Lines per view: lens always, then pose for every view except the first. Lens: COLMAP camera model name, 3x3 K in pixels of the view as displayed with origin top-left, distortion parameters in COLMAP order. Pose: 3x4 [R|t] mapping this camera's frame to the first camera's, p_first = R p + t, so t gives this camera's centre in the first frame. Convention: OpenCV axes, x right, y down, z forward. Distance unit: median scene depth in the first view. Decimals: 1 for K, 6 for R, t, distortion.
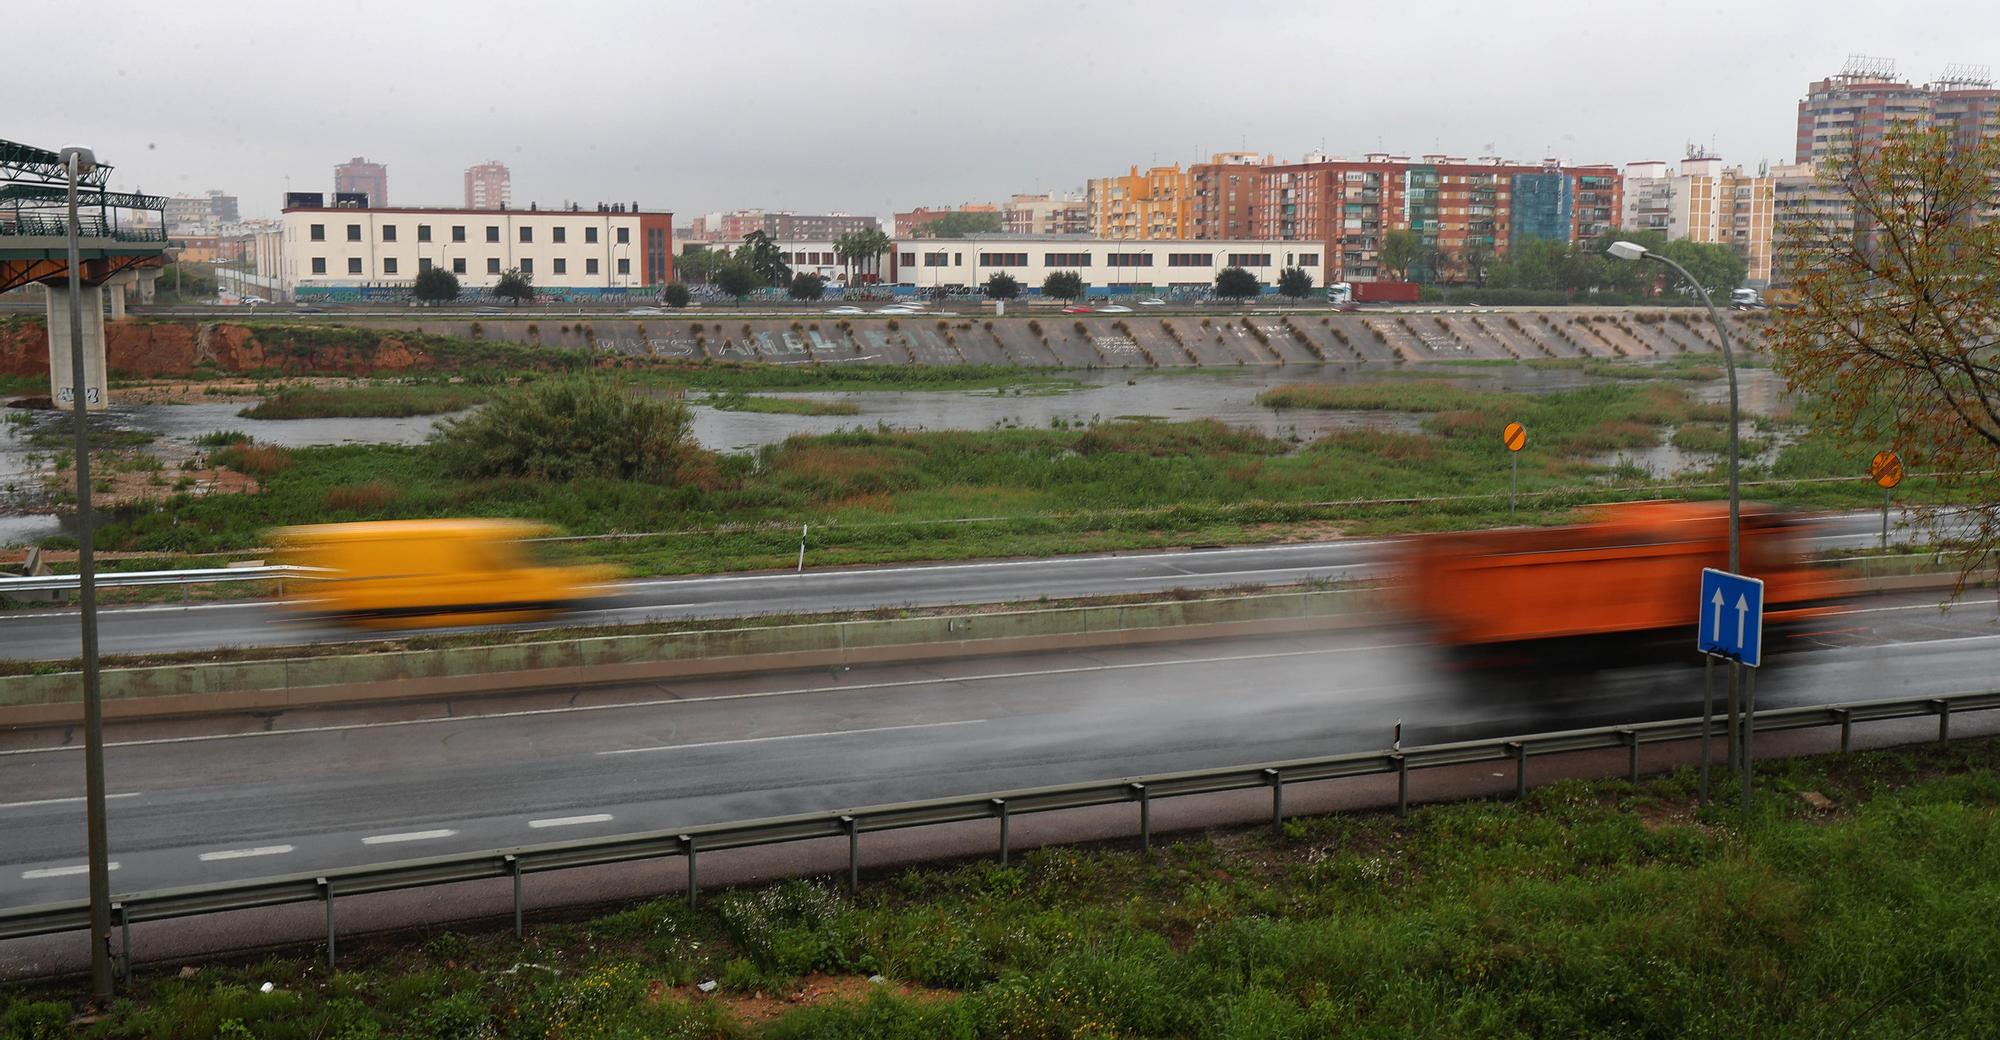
lens RADIAL K [[1933.7, 0, 994.6], [0, 1933.7, 490.7], [0, 0, 1]] dist [0.039326, 0.000000]
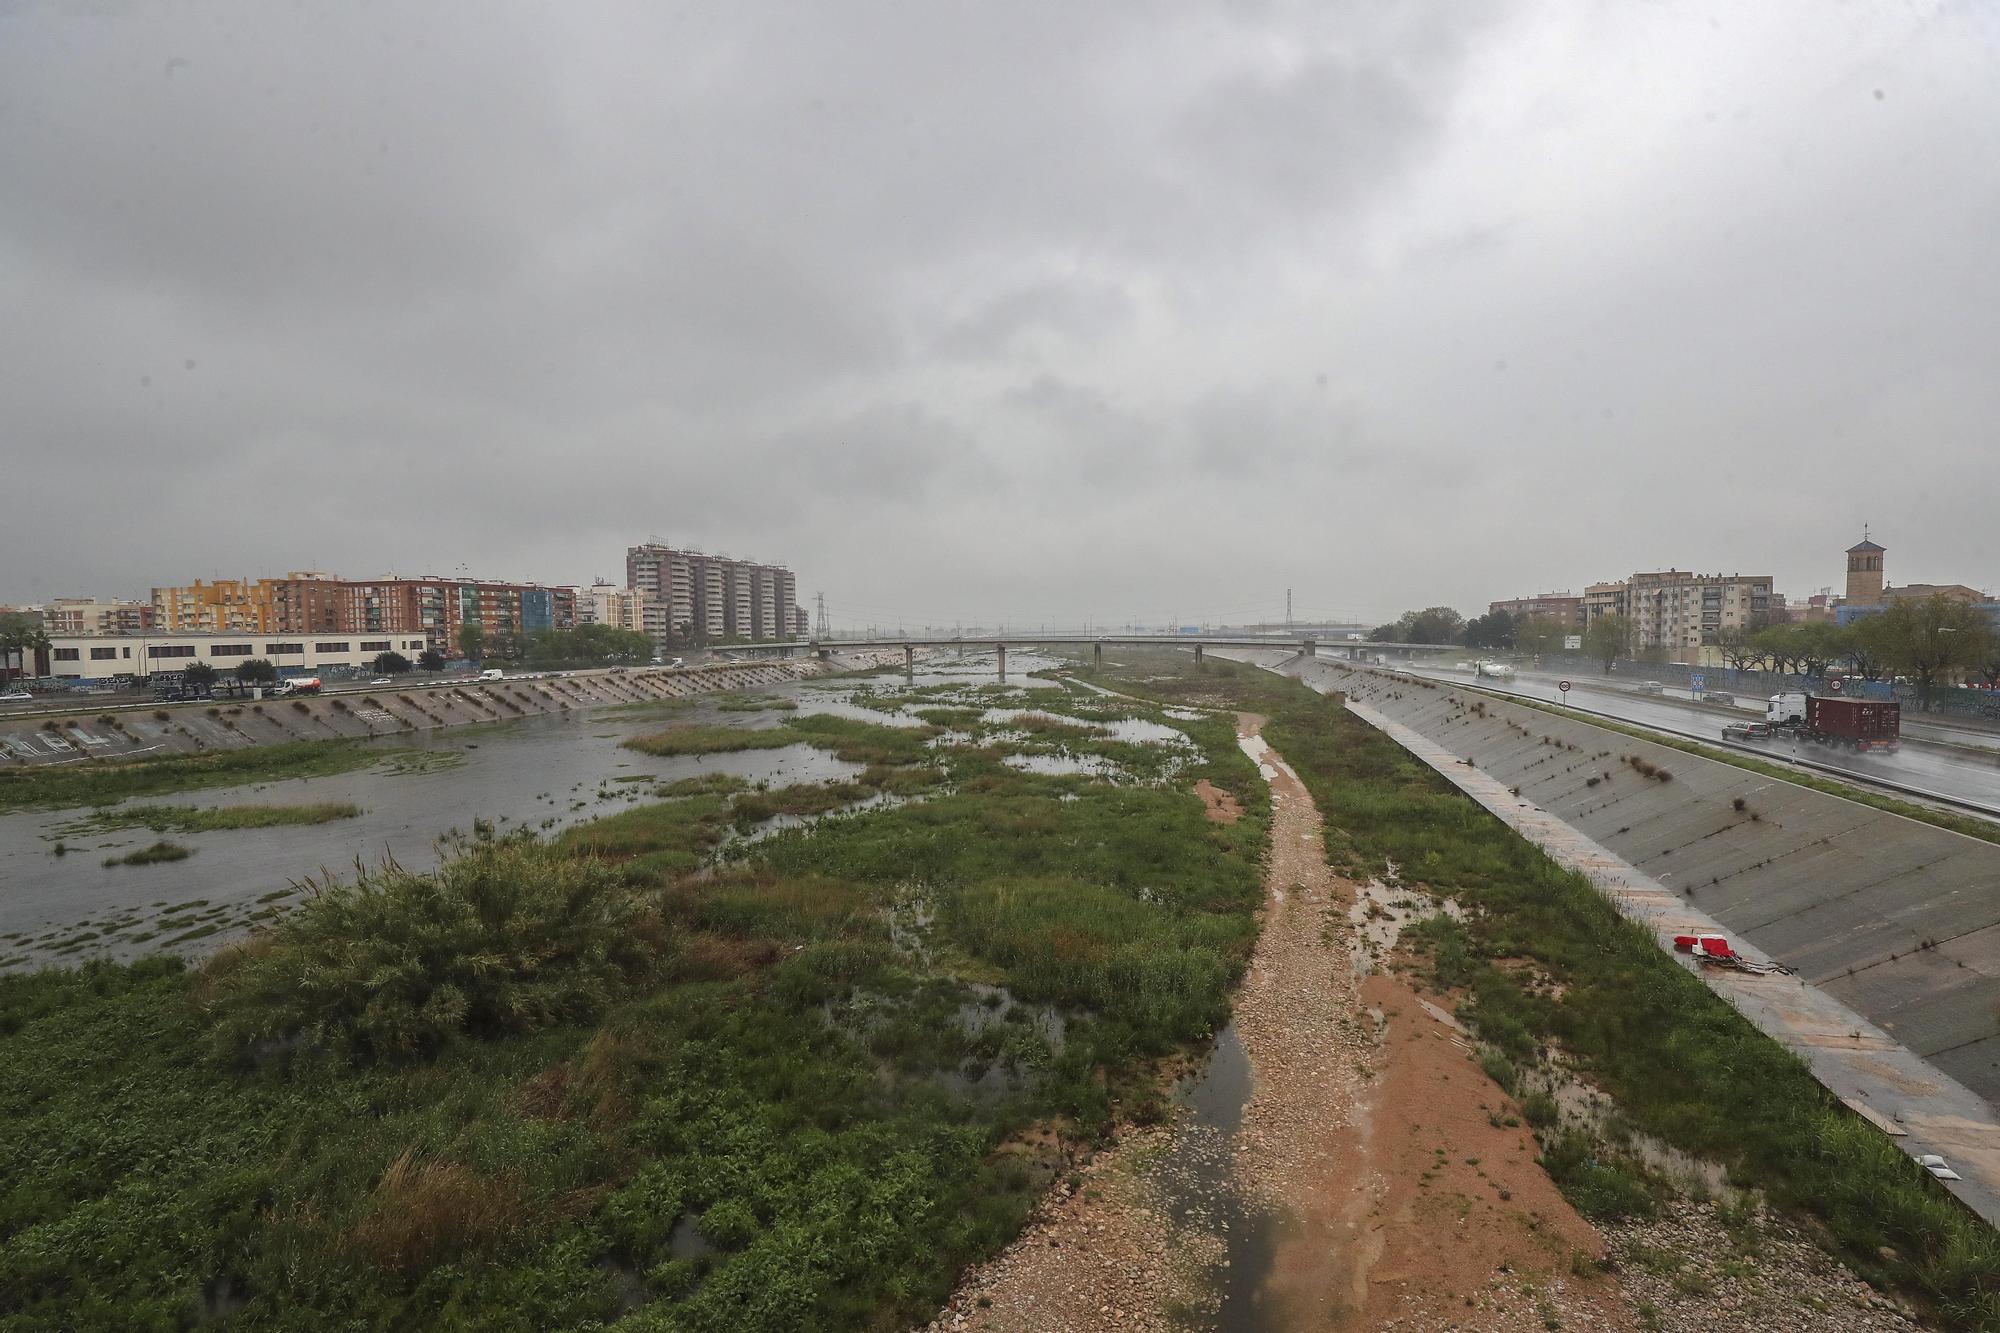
lens RADIAL K [[923.5, 0, 1012.2], [0, 923.5, 679.1], [0, 0, 1]] dist [-0.035420, 0.008208]
pose [[0.599144, -0.054500, 0.798784, -0.151547], [0.110052, 0.993817, -0.014741, -0.040141], [-0.793041, 0.096739, 0.601437, 0.269753]]
